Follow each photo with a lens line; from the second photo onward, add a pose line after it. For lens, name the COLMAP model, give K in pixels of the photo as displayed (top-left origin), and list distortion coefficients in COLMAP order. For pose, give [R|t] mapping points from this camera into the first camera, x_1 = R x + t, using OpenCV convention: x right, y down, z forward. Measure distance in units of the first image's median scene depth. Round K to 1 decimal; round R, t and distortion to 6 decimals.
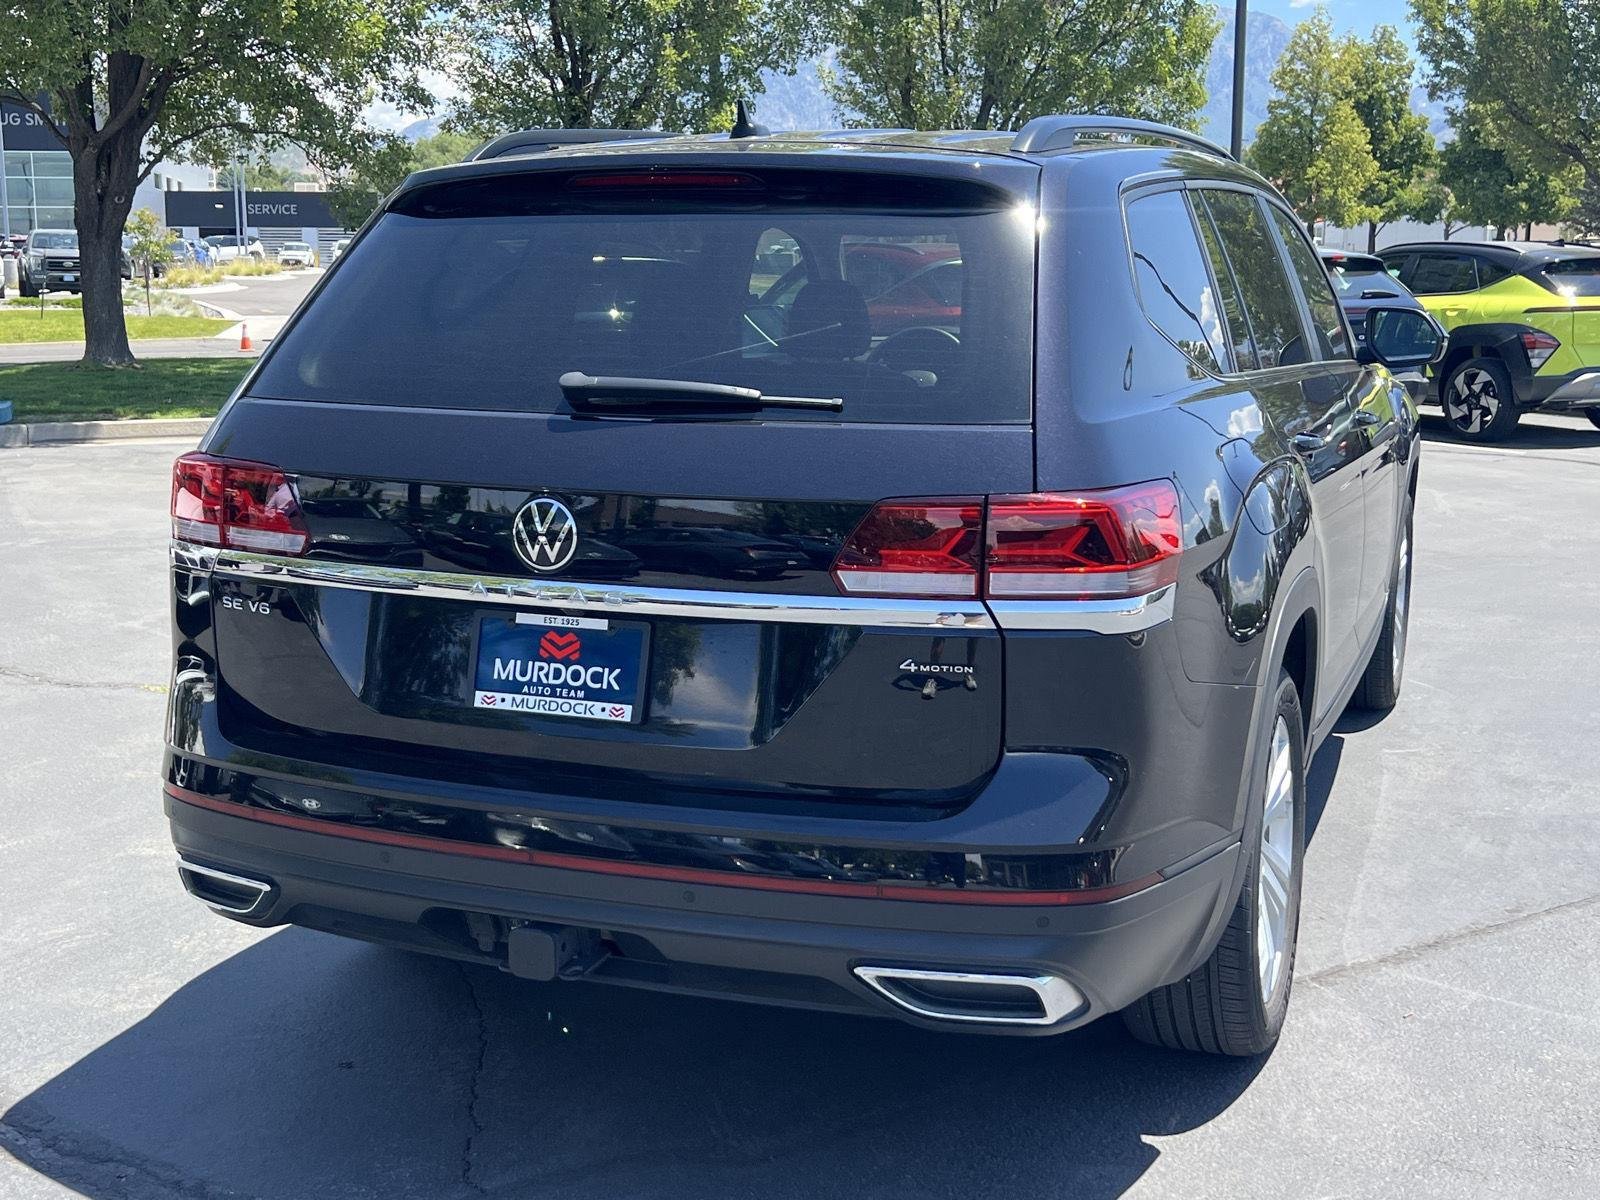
lens RADIAL K [[1925.5, 0, 792.4], [0, 1925.5, 584.3], [0, 0, 1]] dist [0.035026, 0.000000]
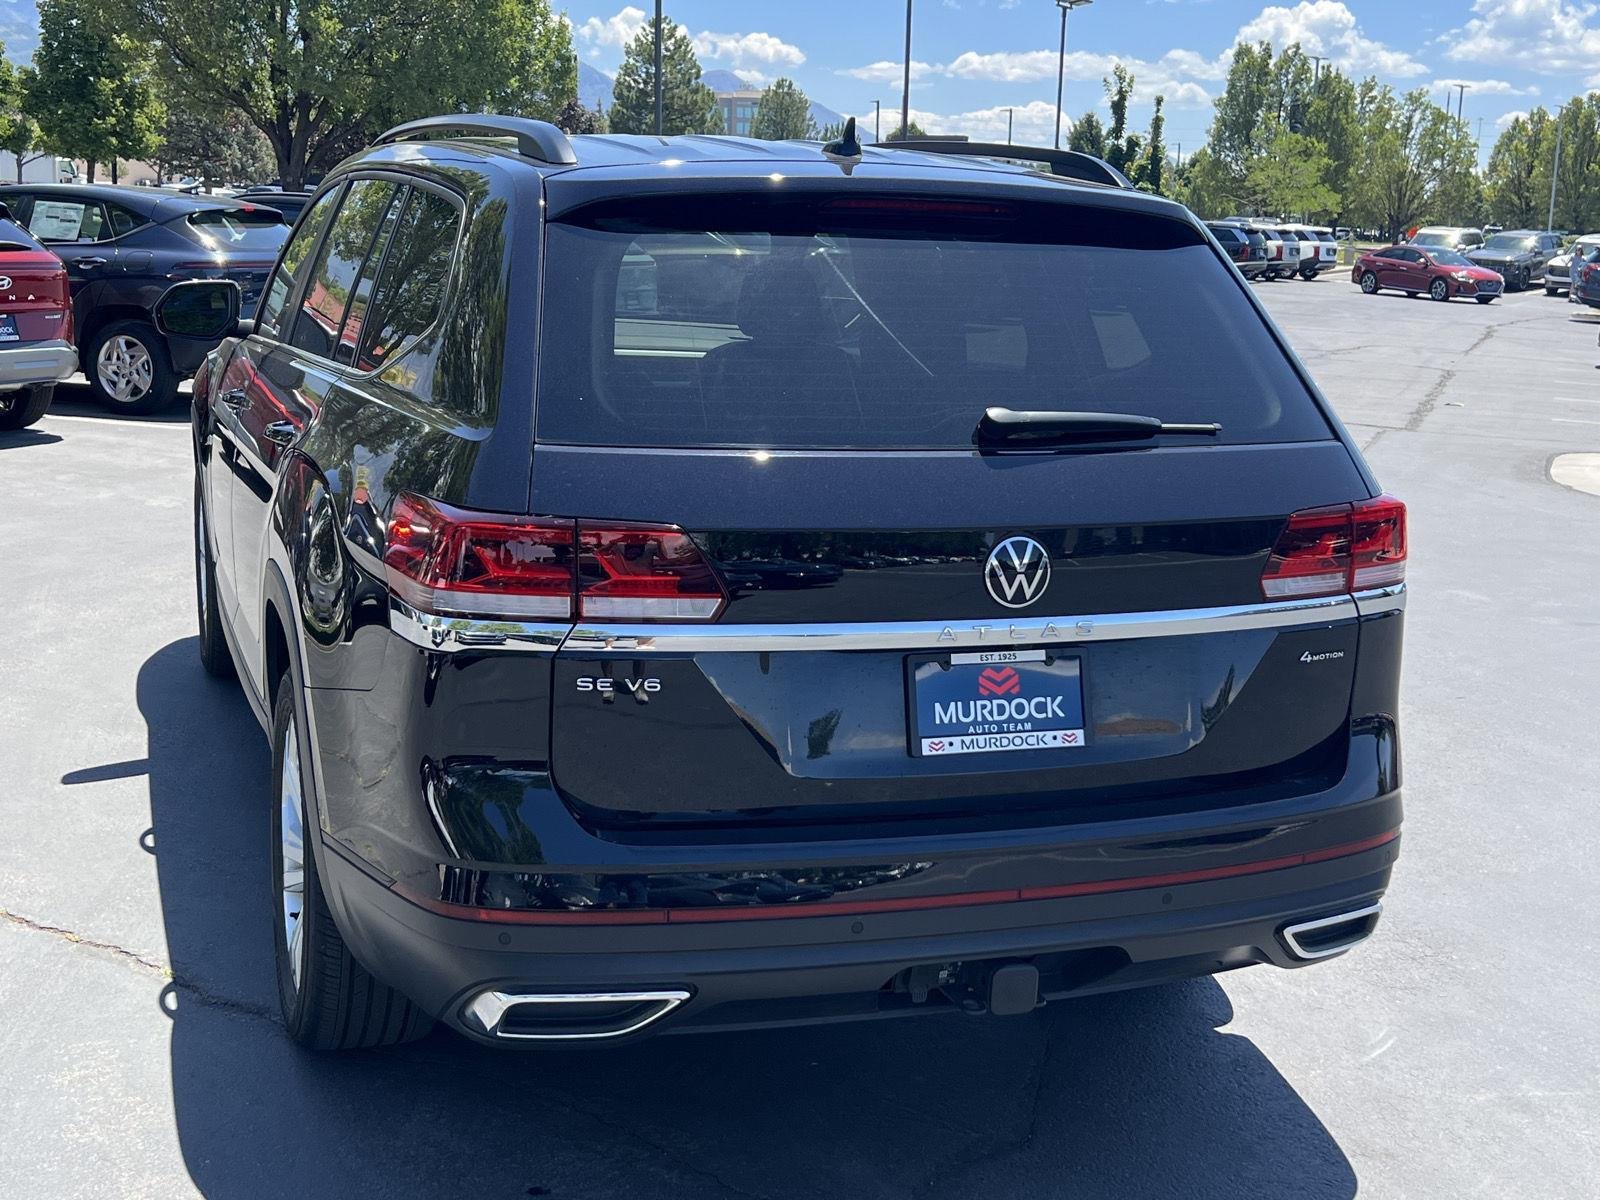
lens RADIAL K [[1925.5, 0, 801.0], [0, 1925.5, 610.2], [0, 0, 1]] dist [0.035026, 0.000000]
pose [[0.748714, -0.107727, 0.654081, -0.847373], [0.076589, 0.994157, 0.076067, -0.088787], [-0.658454, -0.006856, 0.752590, 0.315314]]
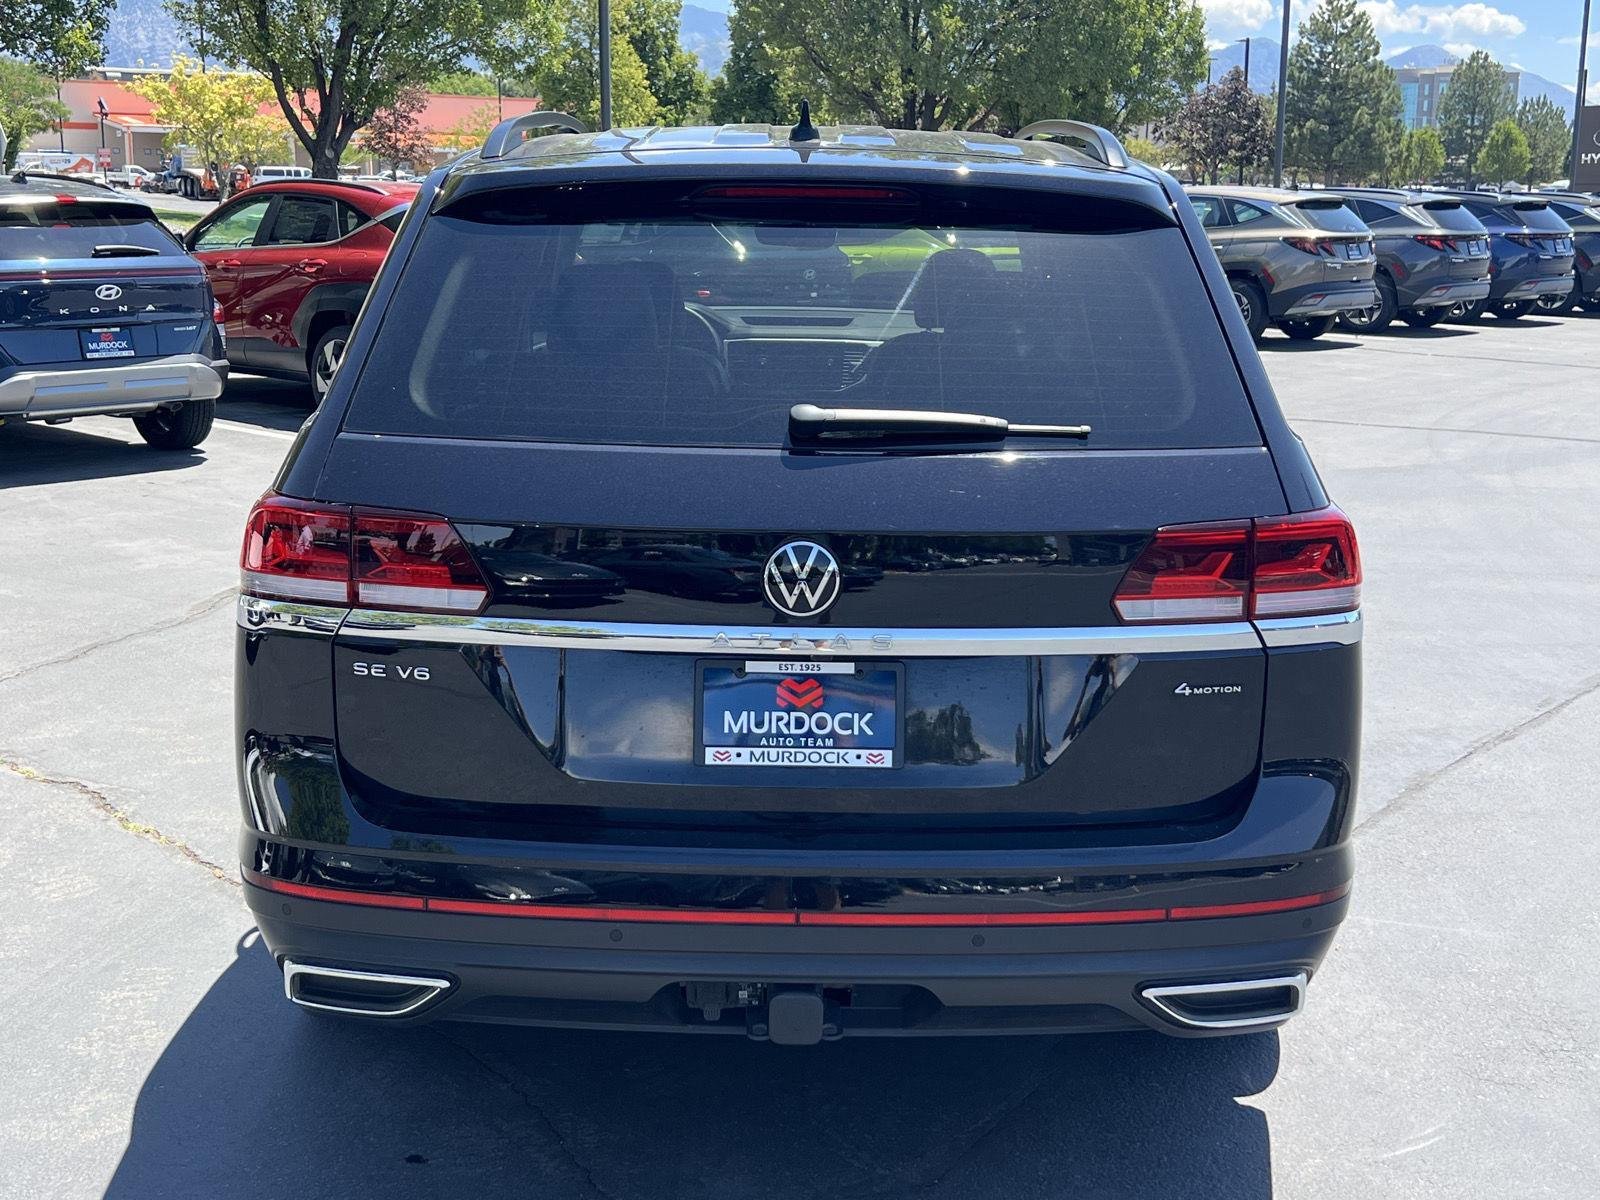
lens RADIAL K [[1925.5, 0, 789.2], [0, 1925.5, 604.5], [0, 0, 1]] dist [0.035026, 0.000000]
pose [[0.930453, -0.065706, 0.360472, -0.464257], [0.048565, 0.997226, 0.056413, -0.065381], [-0.363178, -0.034983, 0.931063, 0.120219]]
